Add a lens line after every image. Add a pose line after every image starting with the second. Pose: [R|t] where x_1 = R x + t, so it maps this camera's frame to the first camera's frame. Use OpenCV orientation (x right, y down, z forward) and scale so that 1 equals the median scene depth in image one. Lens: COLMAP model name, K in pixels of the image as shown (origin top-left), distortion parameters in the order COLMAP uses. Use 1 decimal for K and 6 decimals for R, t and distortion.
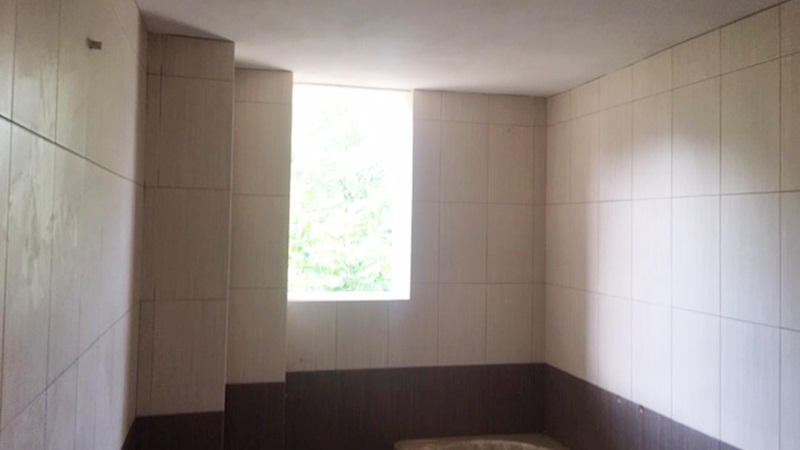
lens RADIAL K [[672.3, 0, 393.9], [0, 672.3, 224.2], [0, 0, 1]] dist [0.085094, -0.128148]
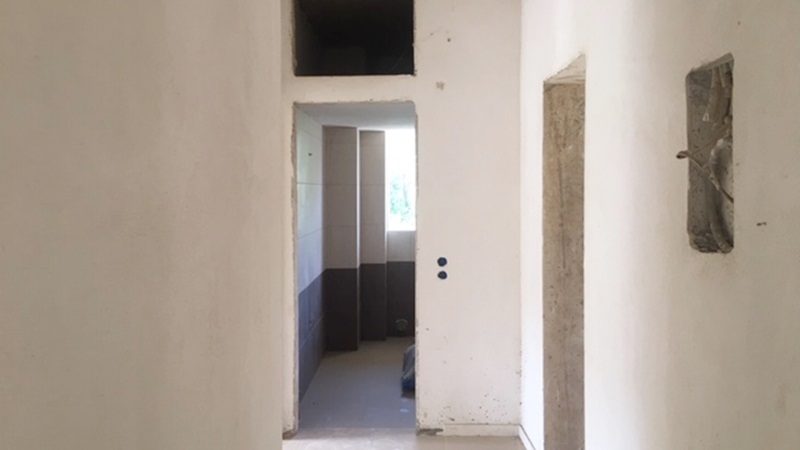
lens RADIAL K [[672.3, 0, 393.9], [0, 672.3, 224.2], [0, 0, 1]] dist [0.085094, -0.128148]
pose [[0.960034, -0.011280, -0.279657, 0.535808], [0.026384, 0.998385, 0.050303, -0.022654], [0.278638, -0.055671, 0.958781, -1.261330]]
